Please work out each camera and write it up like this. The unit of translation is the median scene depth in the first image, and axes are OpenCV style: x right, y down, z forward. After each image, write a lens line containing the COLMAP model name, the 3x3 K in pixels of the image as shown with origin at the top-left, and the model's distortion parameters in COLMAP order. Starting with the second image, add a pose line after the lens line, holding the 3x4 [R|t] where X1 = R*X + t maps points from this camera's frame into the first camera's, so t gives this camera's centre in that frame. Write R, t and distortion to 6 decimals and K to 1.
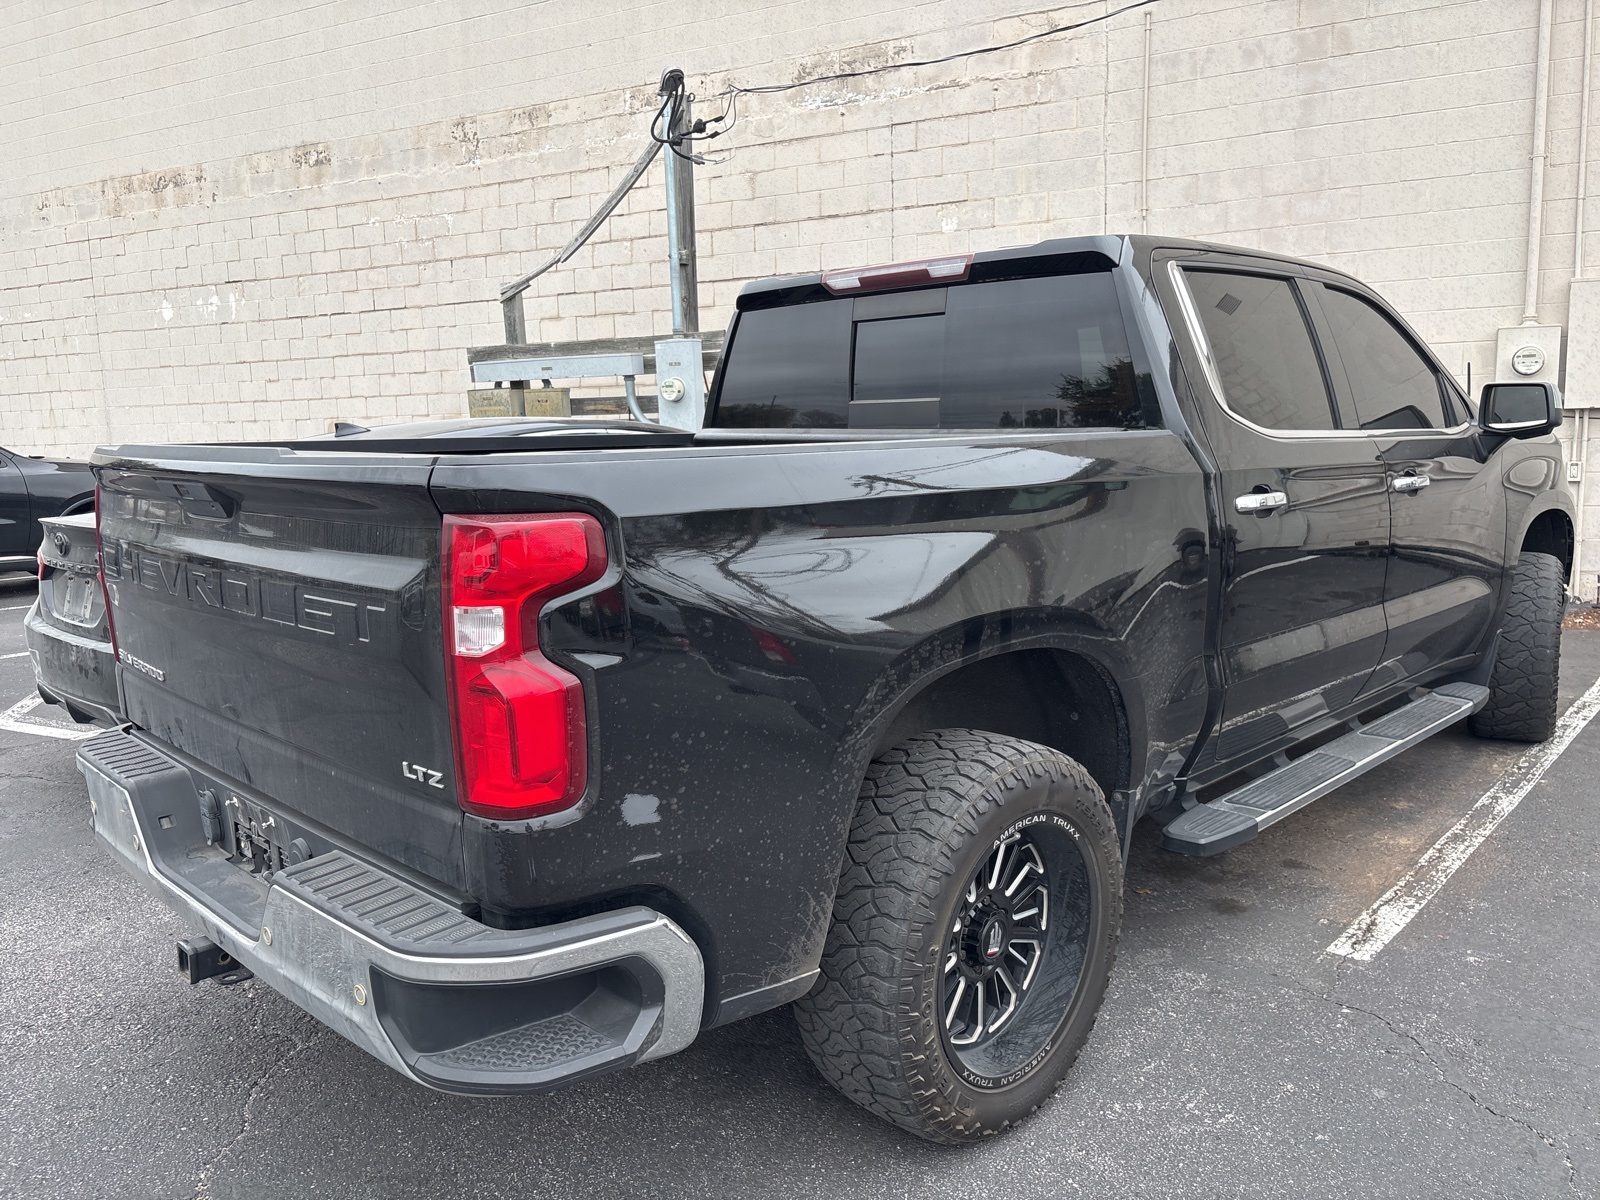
lens RADIAL K [[1181.5, 0, 801.3], [0, 1181.5, 523.3], [0, 0, 1]] dist [0.057109, -0.067234]
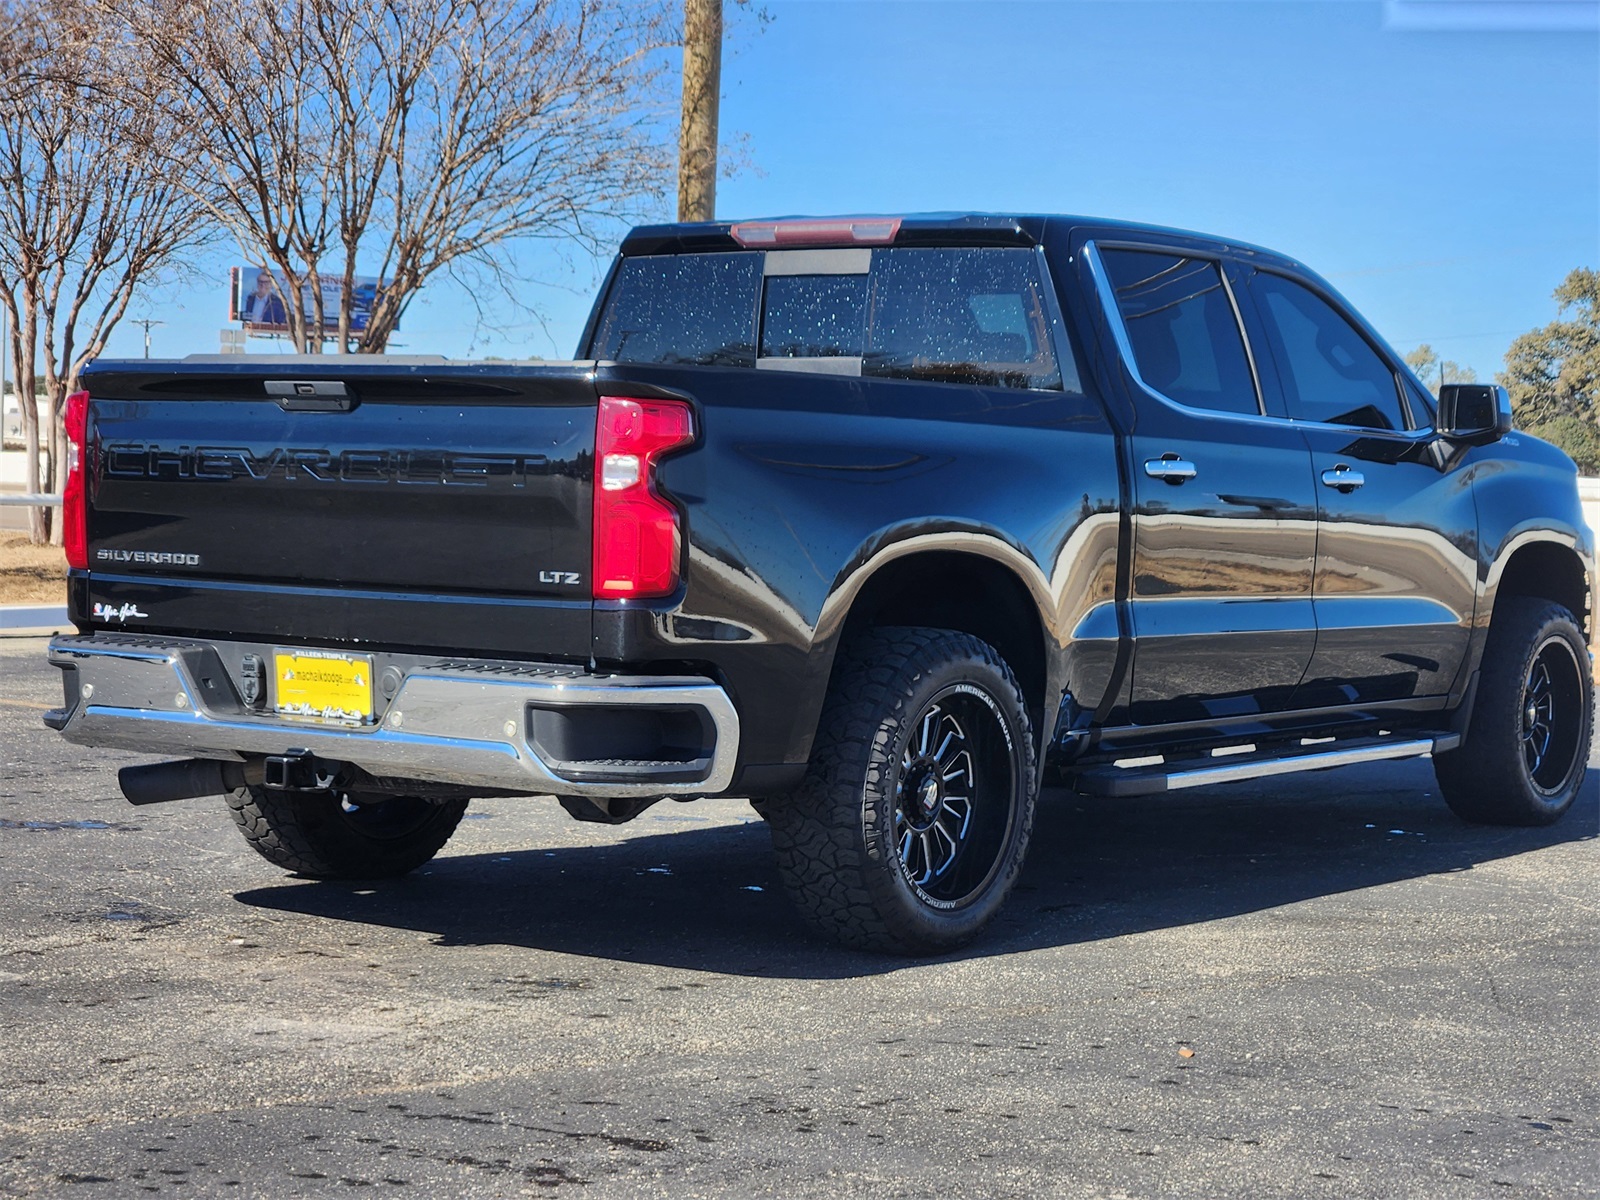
lens RADIAL K [[2880.6, 0, 800.0], [0, 2880.6, 600.0], [0, 0, 1]] dist [-0.064824, 0.150173]
pose [[0.979877, 0.037470, 0.196054, -0.148678], [-0.028433, 0.998408, -0.048706, 0.082660], [-0.197567, 0.042152, 0.979383, -0.526178]]
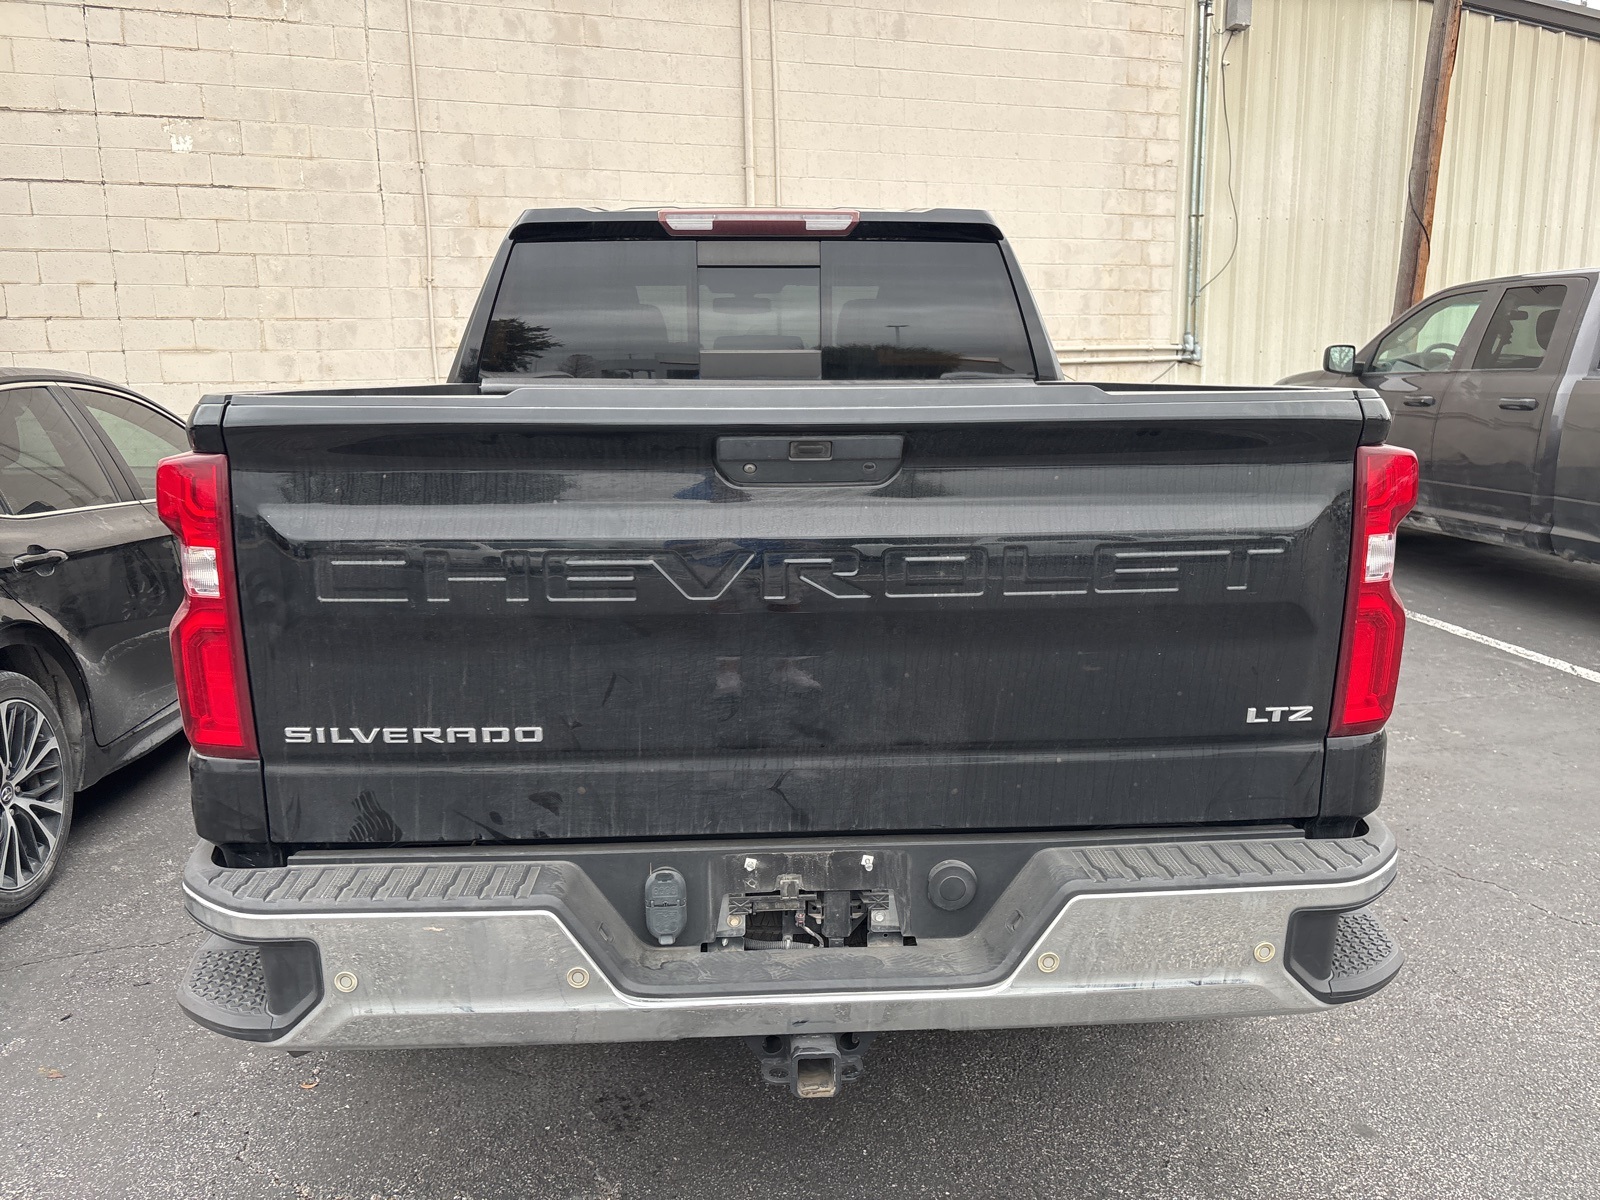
lens RADIAL K [[1166.5, 0, 786.2], [0, 1166.5, 550.5], [0, 0, 1]] dist [0.054683, -0.060158]
pose [[0.676534, -0.100561, 0.729513, -0.267533], [0.060971, 0.994880, 0.080598, -0.006059], [-0.733883, -0.010049, 0.679202, 0.130964]]
